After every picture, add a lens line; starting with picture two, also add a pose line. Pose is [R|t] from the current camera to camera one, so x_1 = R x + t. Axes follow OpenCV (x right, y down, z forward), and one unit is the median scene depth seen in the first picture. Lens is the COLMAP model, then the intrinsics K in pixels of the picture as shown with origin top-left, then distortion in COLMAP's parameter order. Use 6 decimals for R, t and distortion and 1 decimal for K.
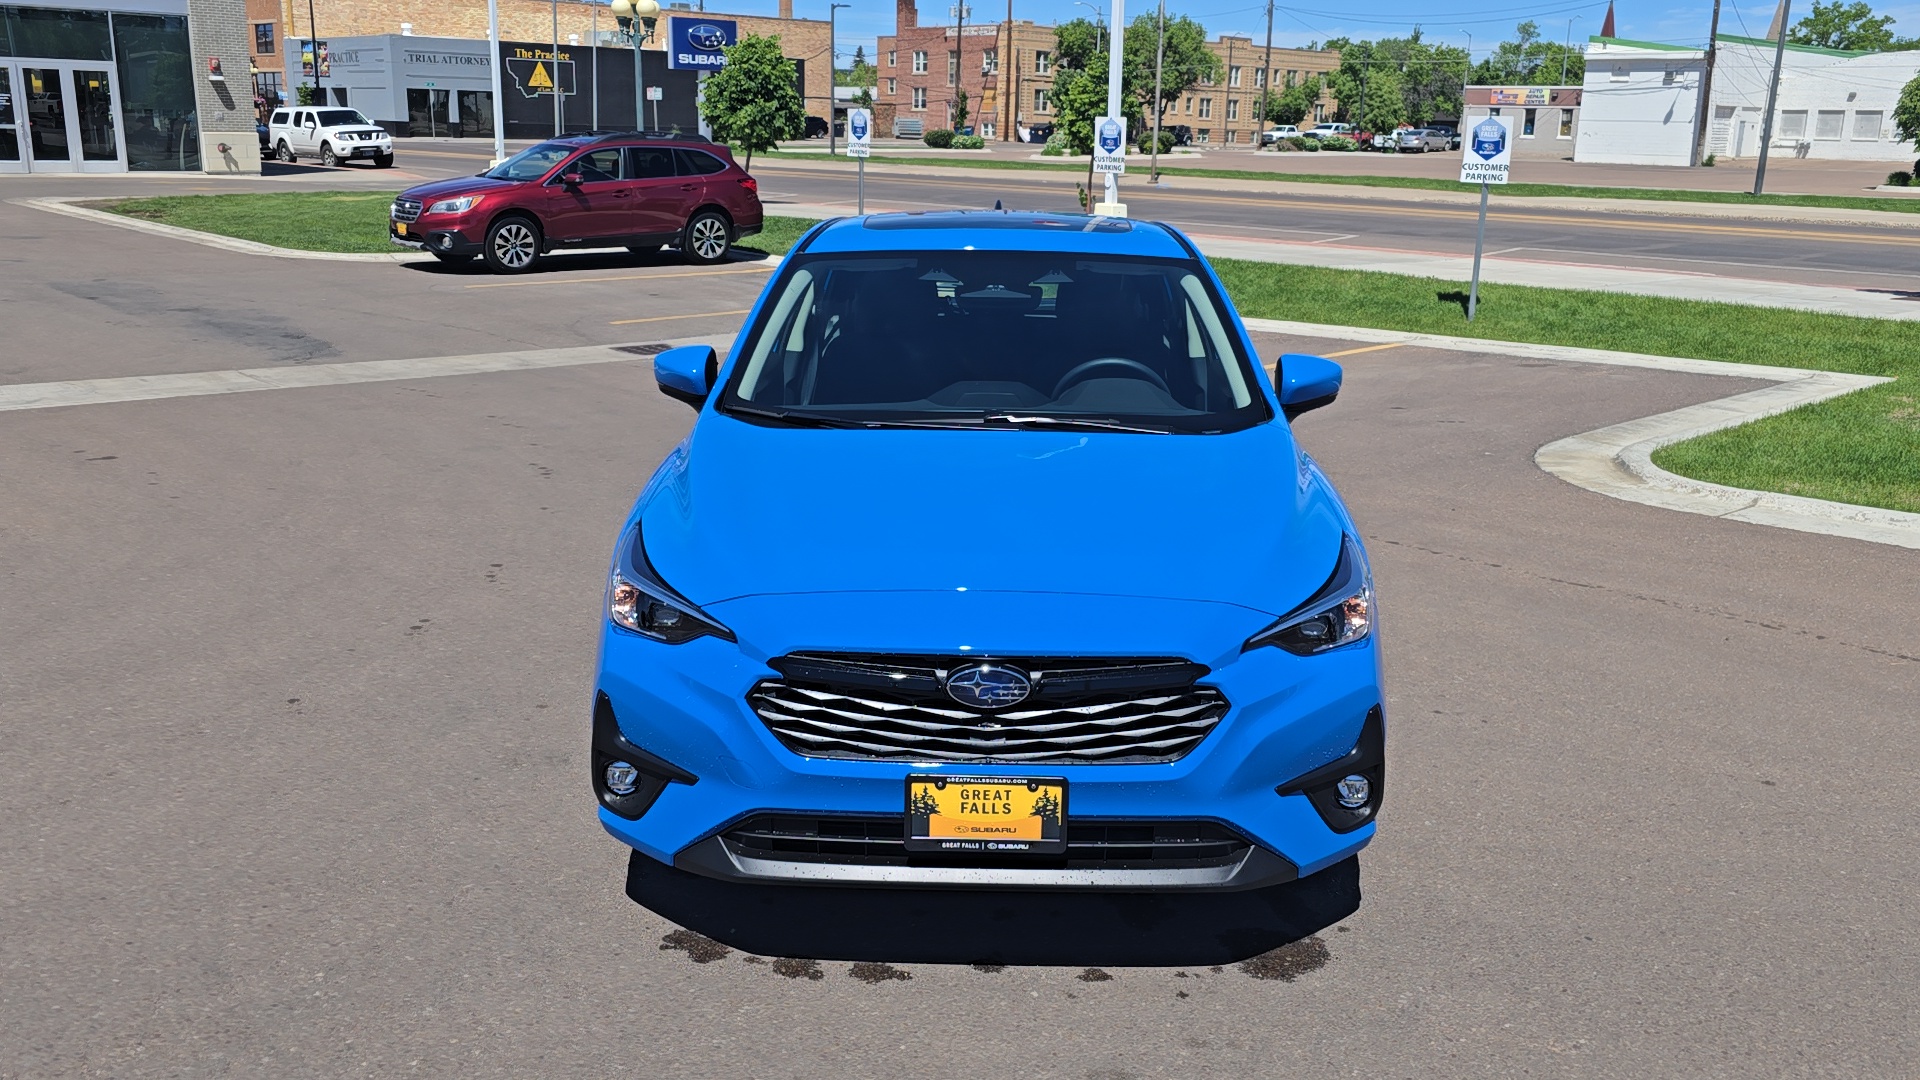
lens RADIAL K [[1598.4, 0, 976.3], [0, 1598.4, 540.2], [0, 0, 1]] dist [0.000232, 0.003633]
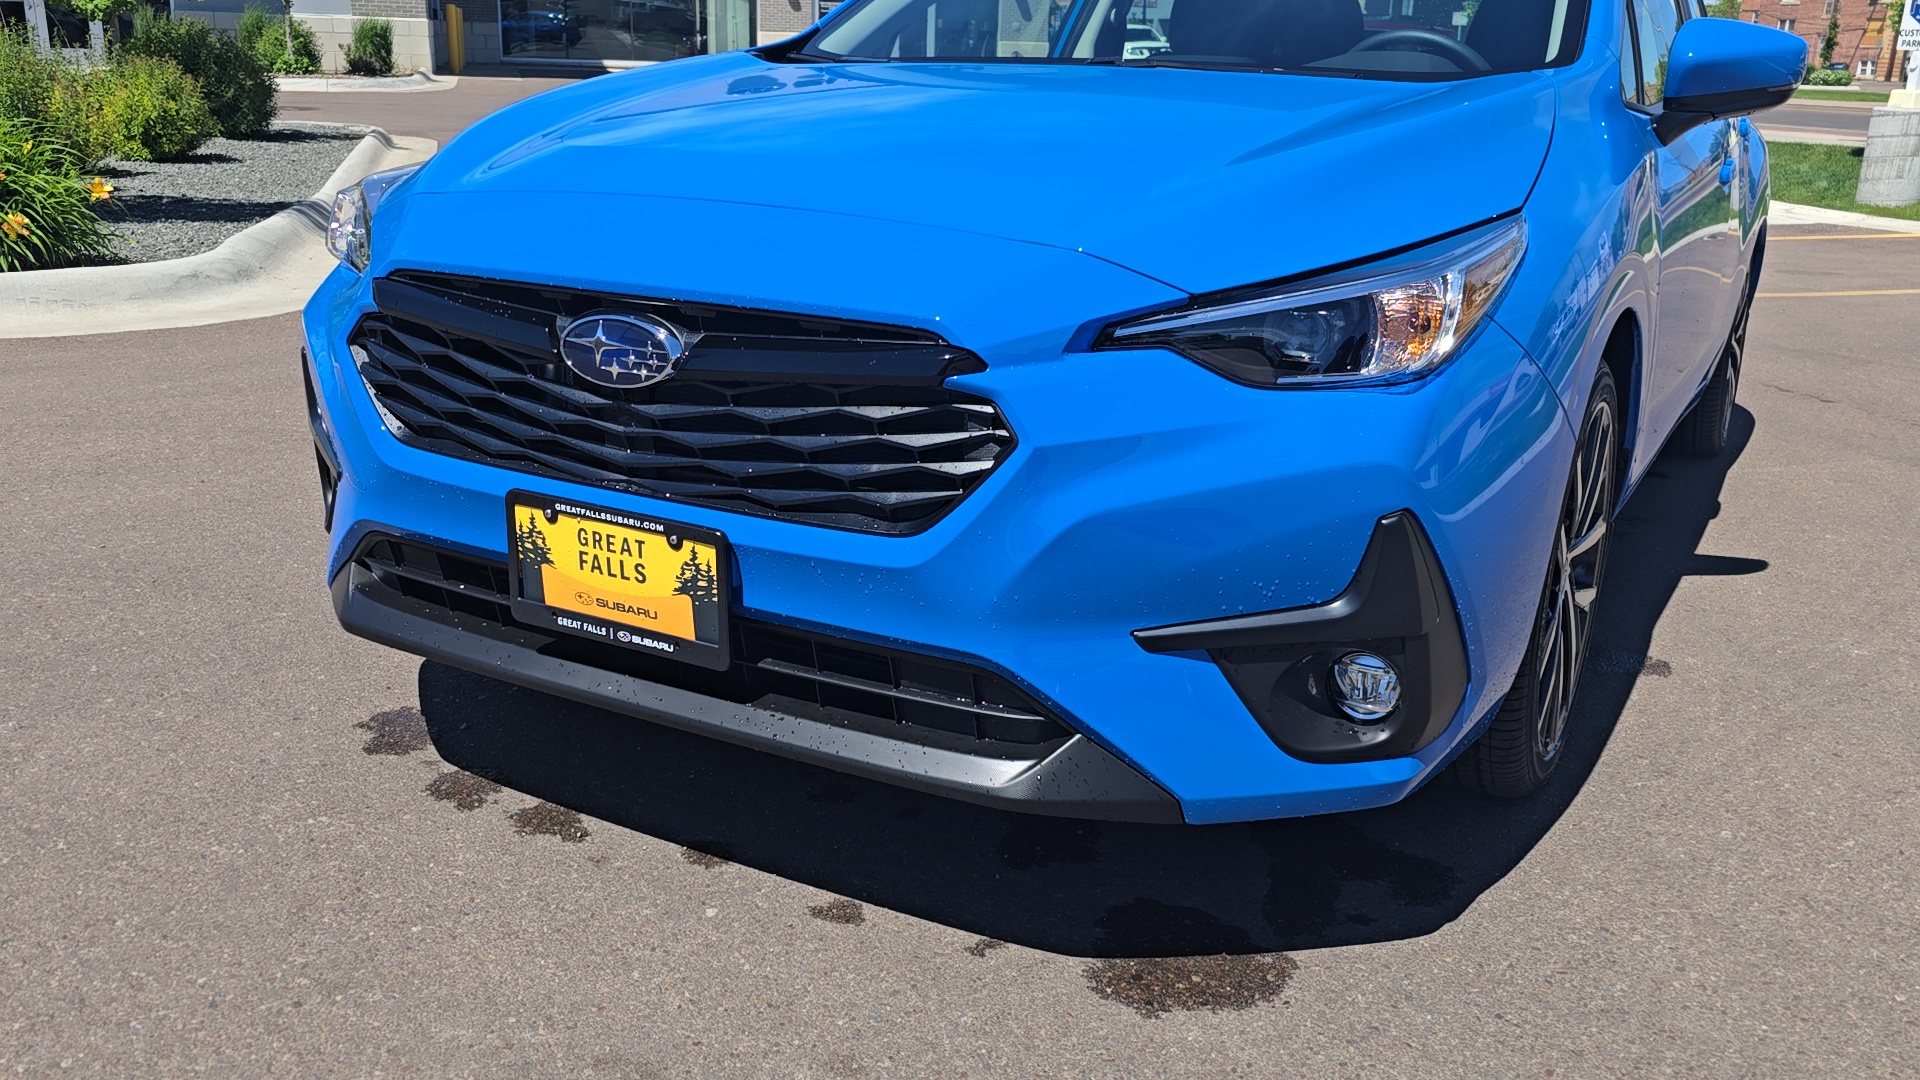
lens RADIAL K [[1598.4, 0, 976.3], [0, 1598.4, 540.2], [0, 0, 1]] dist [0.000232, 0.003633]
pose [[0.880870, 0.144156, -0.450873, 0.064427], [-0.129547, 0.989551, 0.063290, 0.017730], [0.455286, 0.002659, 0.890341, 0.092672]]
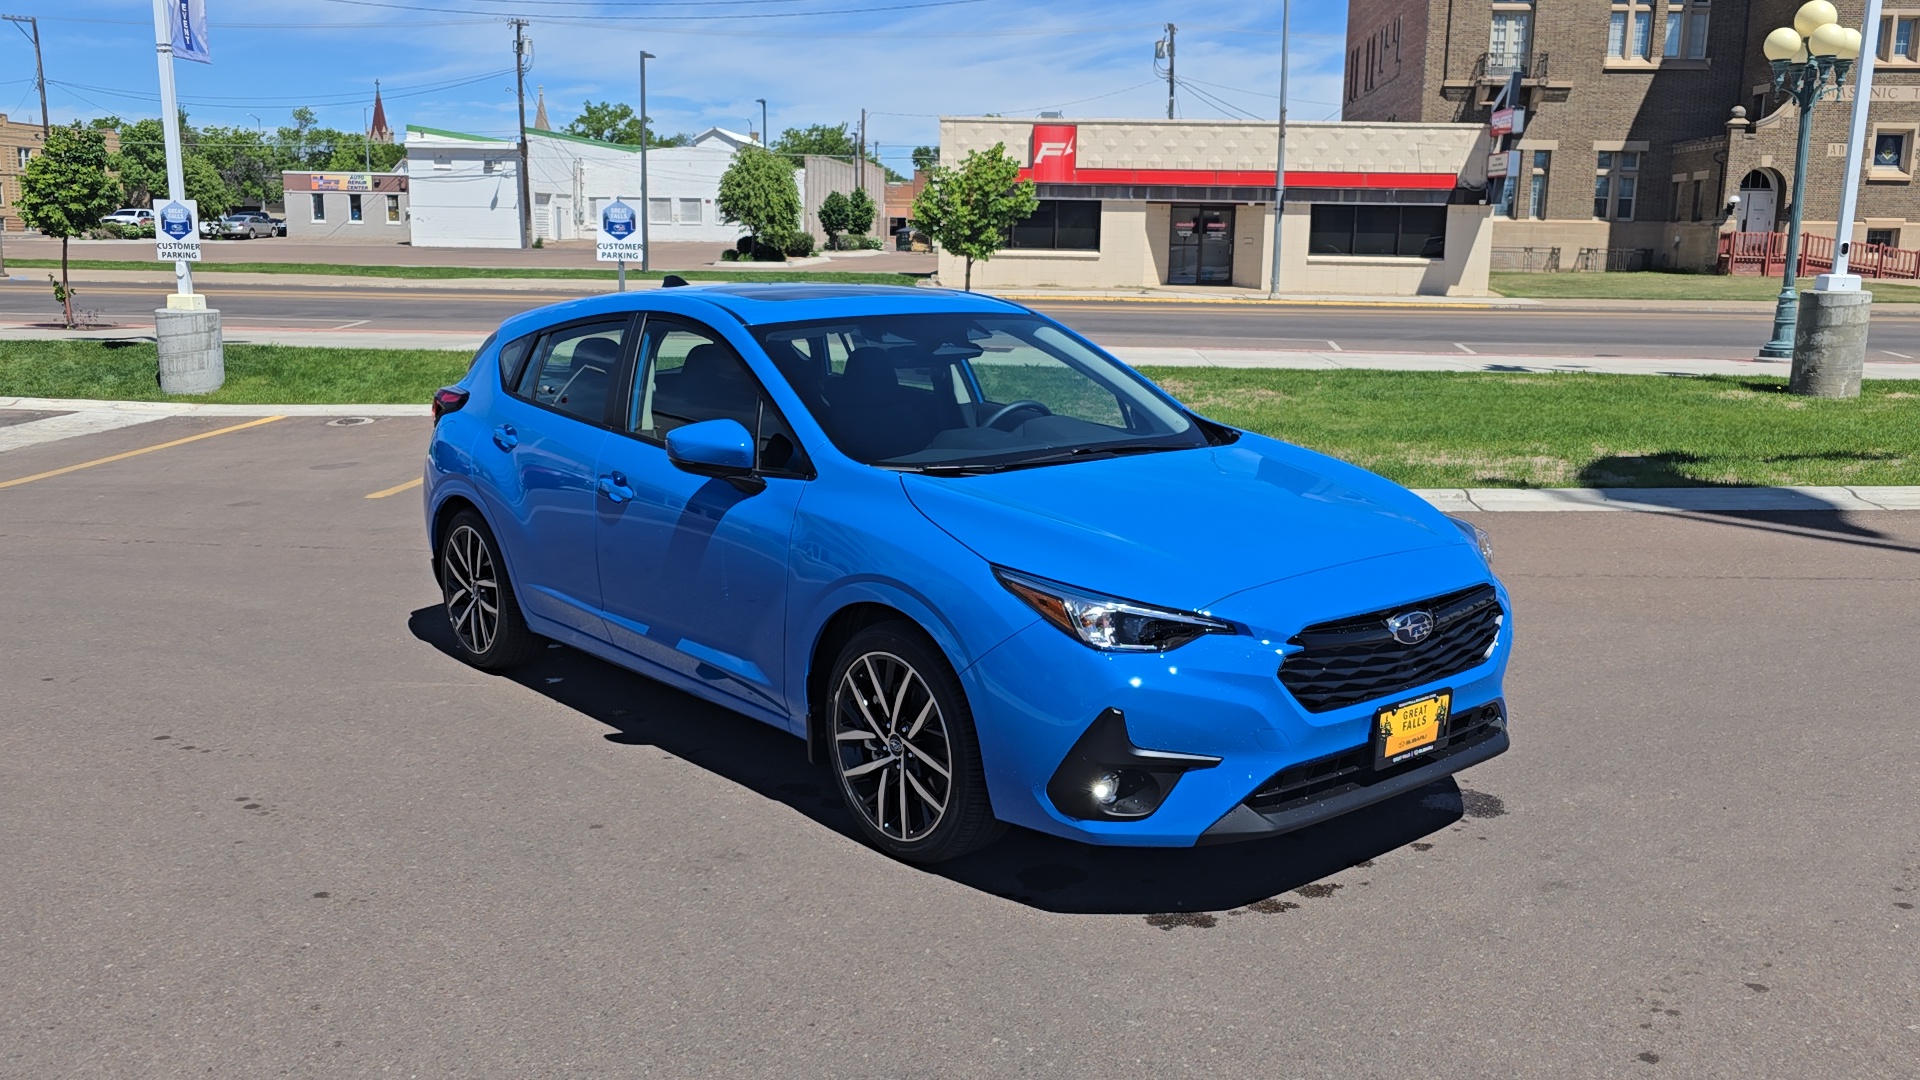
lens RADIAL K [[1598.4, 0, 976.3], [0, 1598.4, 540.2], [0, 0, 1]] dist [0.000232, 0.003633]
pose [[0.753293, -0.133829, 0.643925, -0.180949], [0.166531, 0.985984, 0.010104, -0.008301], [-0.636252, 0.099623, 0.765022, 0.038372]]
